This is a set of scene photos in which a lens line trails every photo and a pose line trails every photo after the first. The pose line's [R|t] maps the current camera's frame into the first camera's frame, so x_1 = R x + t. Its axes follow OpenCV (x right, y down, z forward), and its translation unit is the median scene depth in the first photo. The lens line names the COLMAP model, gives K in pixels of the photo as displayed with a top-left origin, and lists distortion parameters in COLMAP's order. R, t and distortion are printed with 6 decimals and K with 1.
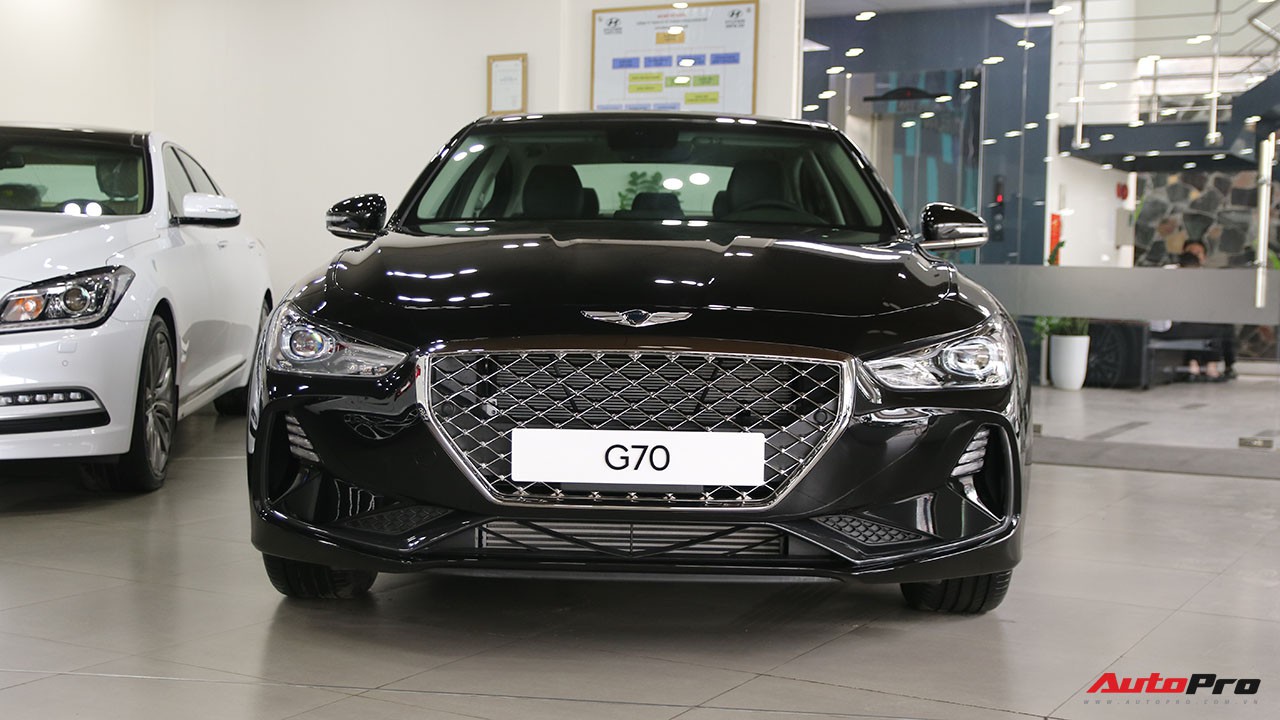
lens RADIAL K [[1746.3, 0, 641.7], [0, 1746.3, 362.2], [0, 0, 1]] dist [0.128380, 0.000000]
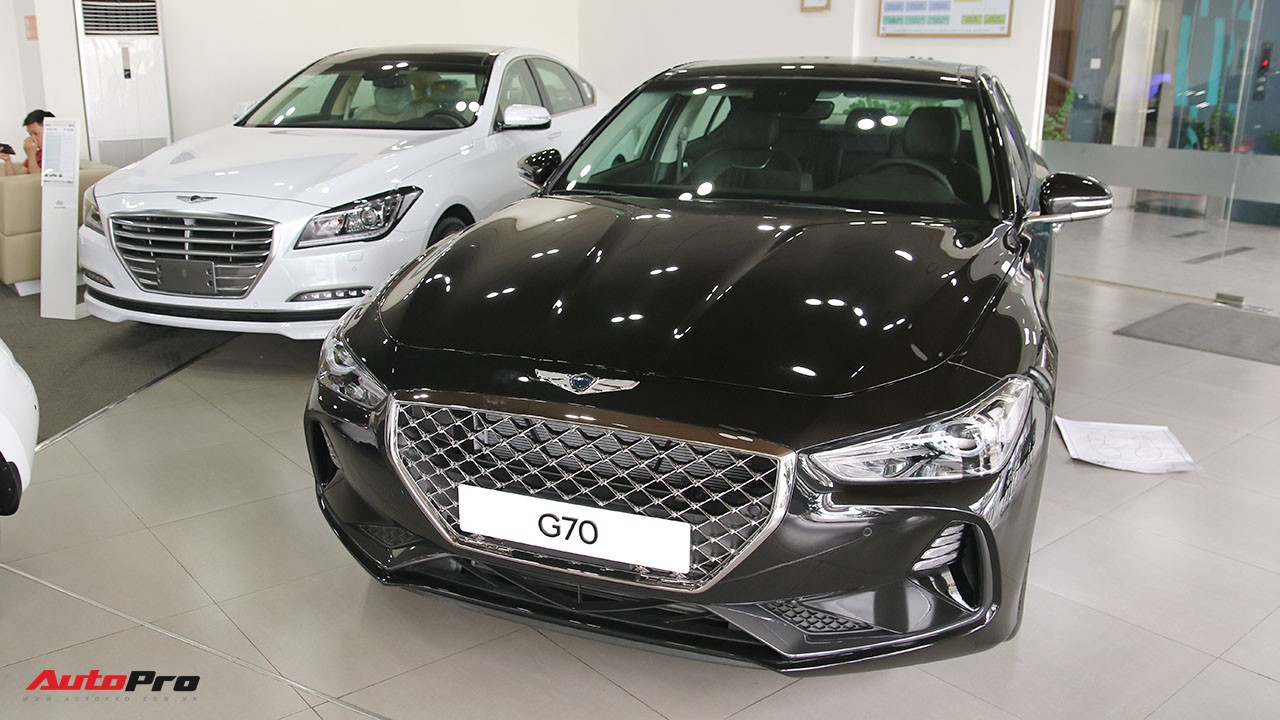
lens RADIAL K [[1088.2, 0, 638.4], [0, 1088.2, 360.0], [0, 0, 1]] dist [-0.012331, -0.005054]
pose [[0.933296, 0.089847, -0.347686, 0.238749], [-0.008084, 0.973207, 0.229789, -0.179188], [0.359016, -0.211651, 0.909017, 0.466801]]
